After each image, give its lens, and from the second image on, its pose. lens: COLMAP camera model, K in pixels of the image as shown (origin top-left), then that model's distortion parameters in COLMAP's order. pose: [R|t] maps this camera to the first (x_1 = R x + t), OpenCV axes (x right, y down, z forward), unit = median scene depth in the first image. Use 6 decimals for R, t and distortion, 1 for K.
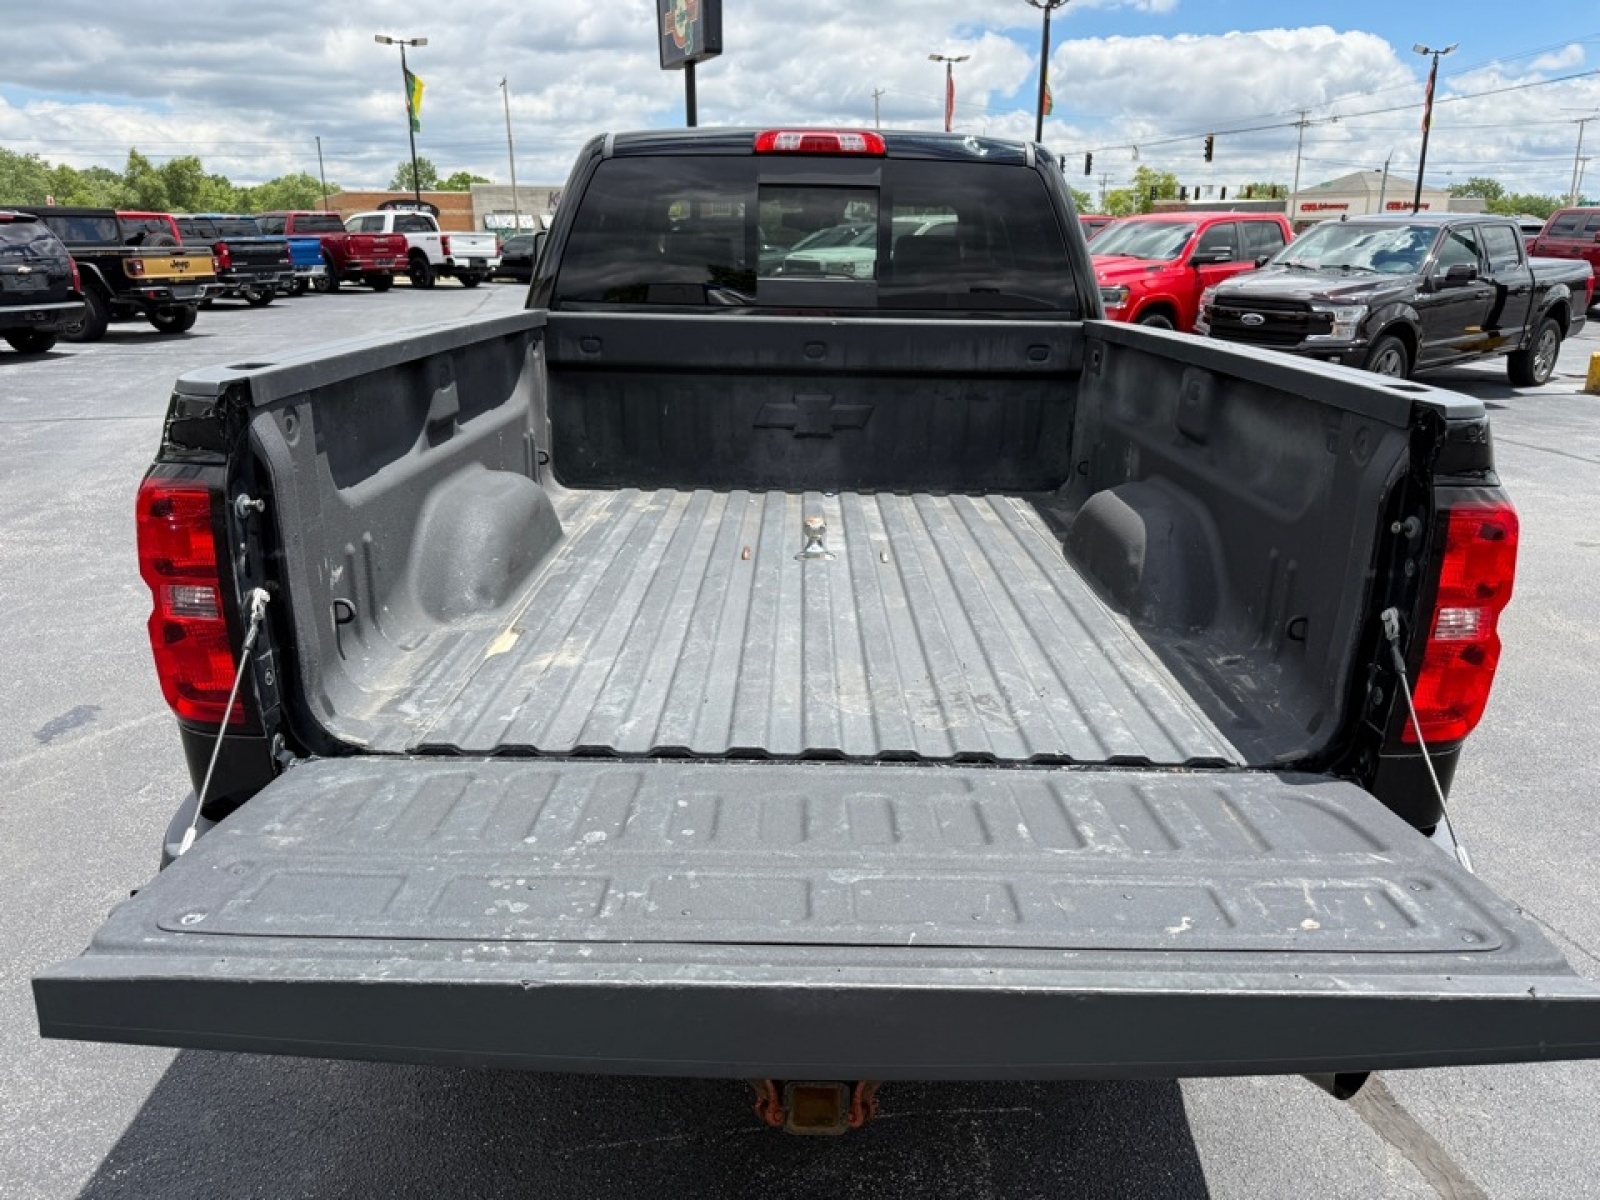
lens RADIAL K [[1139.9, 0, 805.8], [0, 1139.9, 607.6], [0, 0, 1]] dist [0.000251, -0.002785]
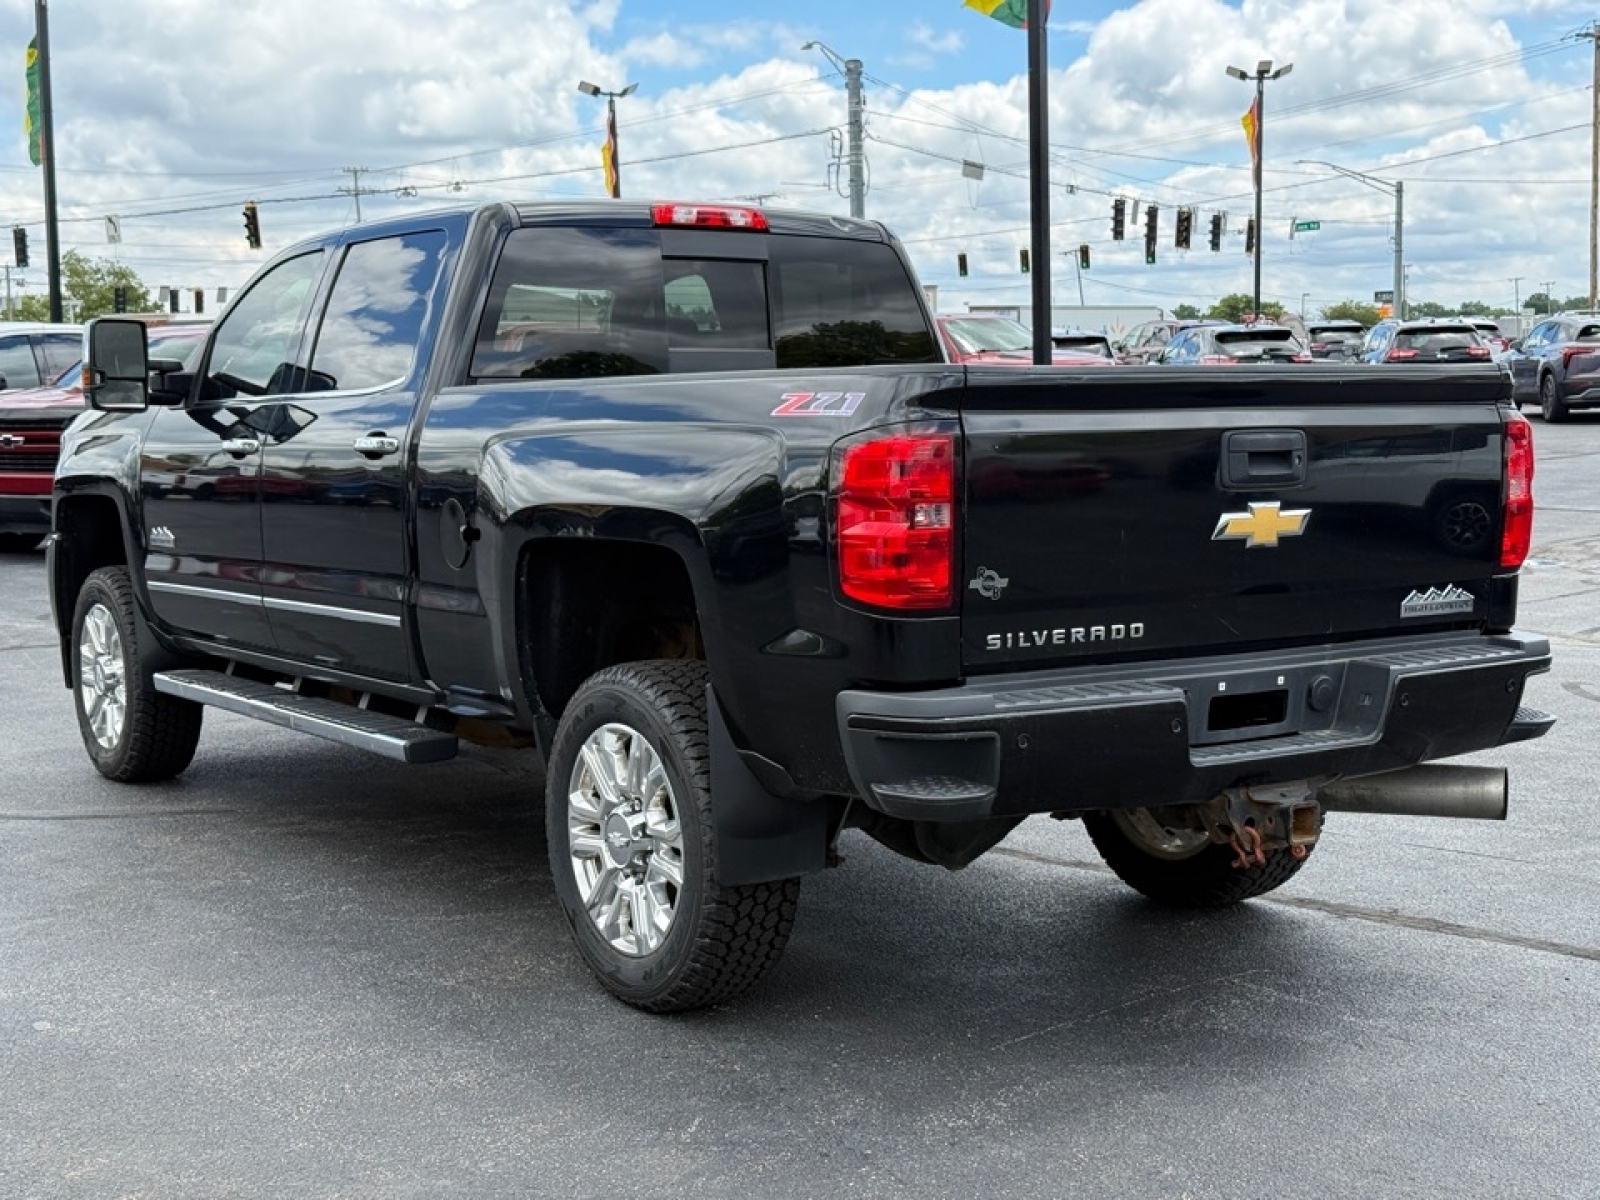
lens RADIAL K [[2260.0, 0, 813.2], [0, 2260.0, 602.4], [0, 0, 1]] dist [0.120853, -0.076989]
pose [[0.825853, -0.075864, 0.558758, -0.277256], [0.195543, 0.967950, -0.157594, 0.063611], [-0.528894, 0.239411, 0.814219, -0.149134]]
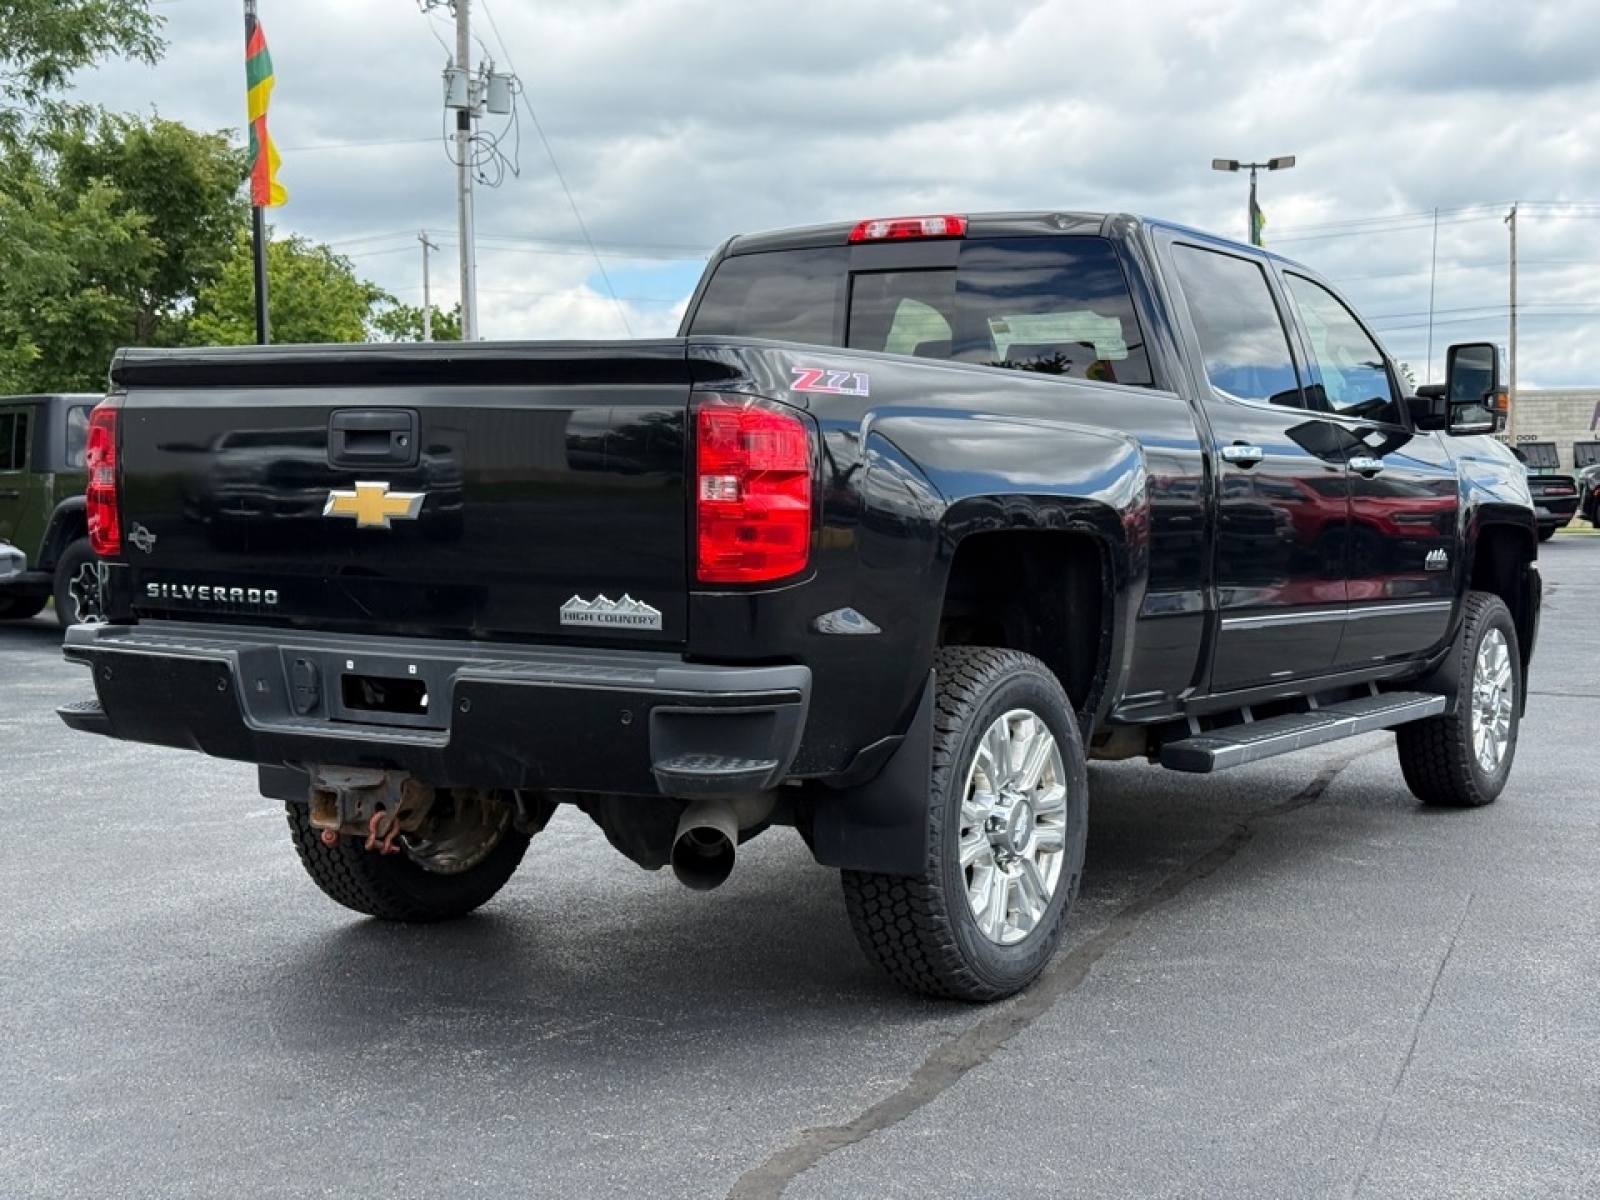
lens RADIAL K [[2260.0, 0, 813.2], [0, 2260.0, 602.4], [0, 0, 1]] dist [0.120853, -0.076989]
pose [[0.843662, 0.022274, -0.536412, 0.269133], [-0.164018, 0.962064, -0.218017, 0.091527], [0.511206, 0.271914, 0.815310, -0.146677]]
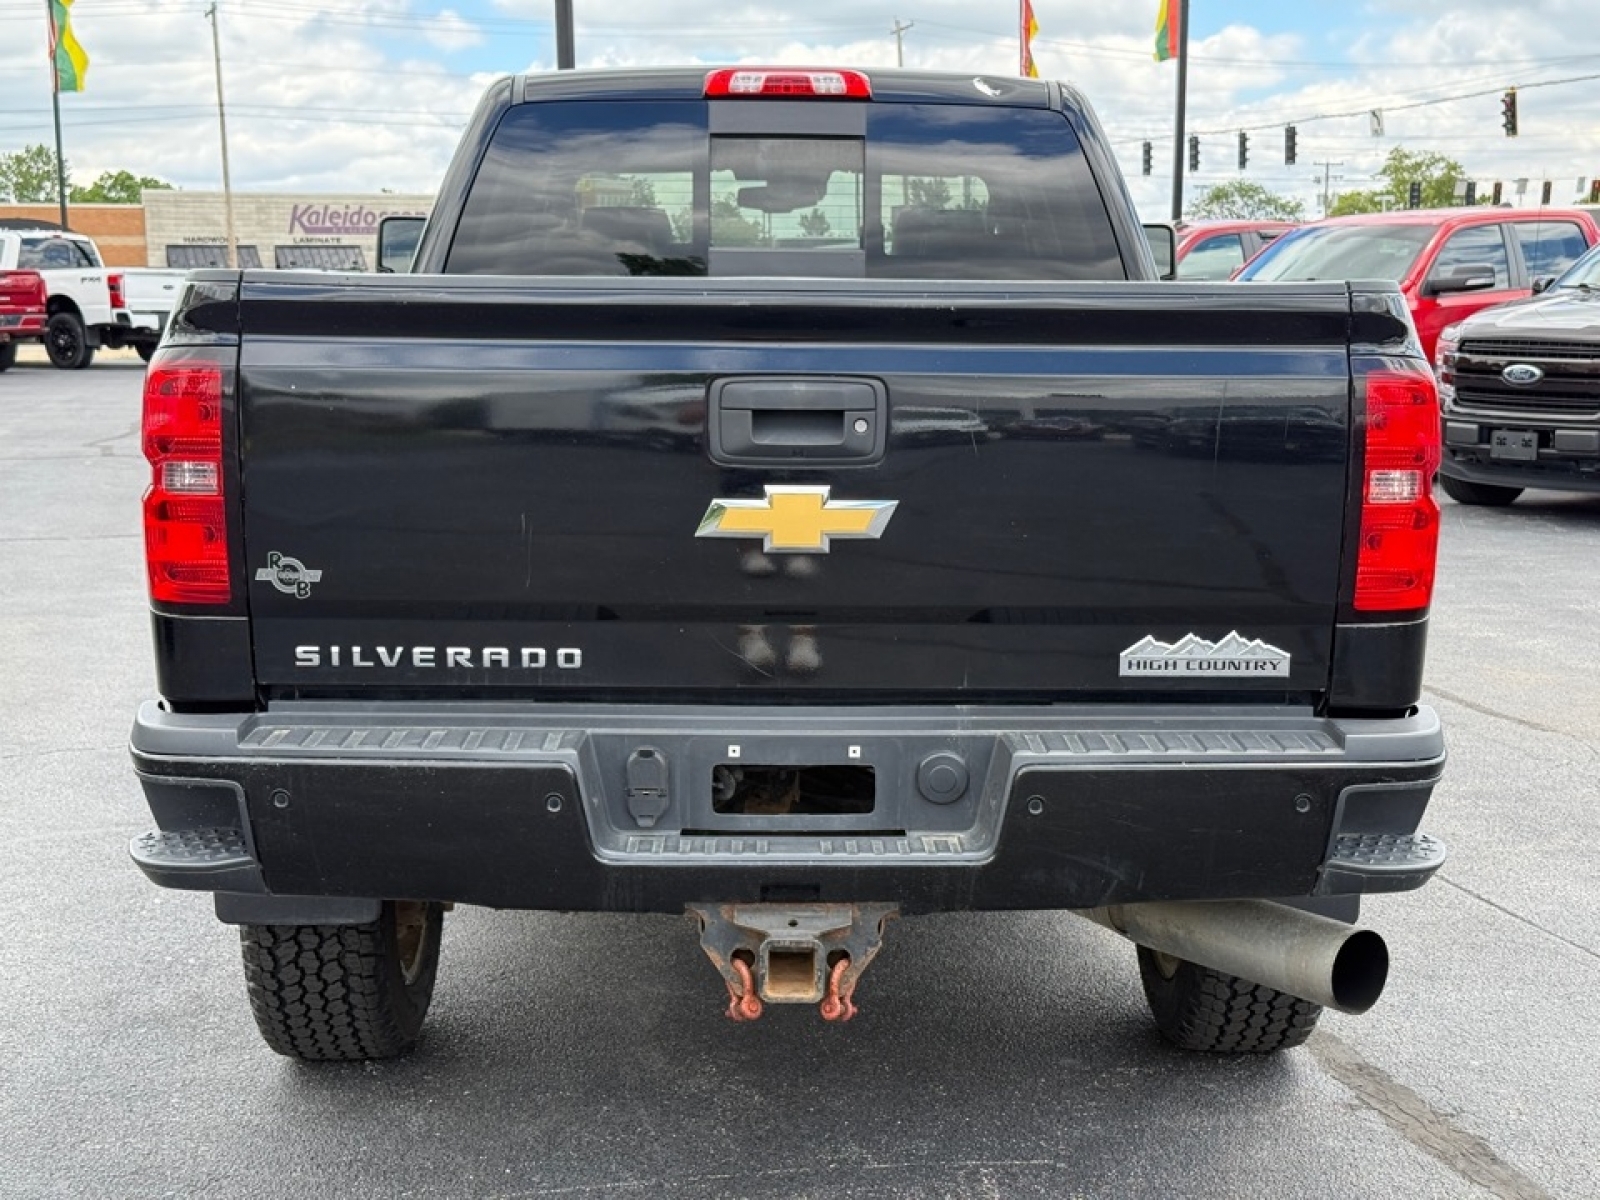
lens RADIAL K [[2260.0, 0, 813.2], [0, 2260.0, 602.4], [0, 0, 1]] dist [0.120853, -0.076989]
pose [[0.999784, -0.012853, 0.016342, -0.000072], [0.015532, 0.984248, -0.176112, 0.059619], [-0.013821, 0.176328, 0.984234, -0.130106]]
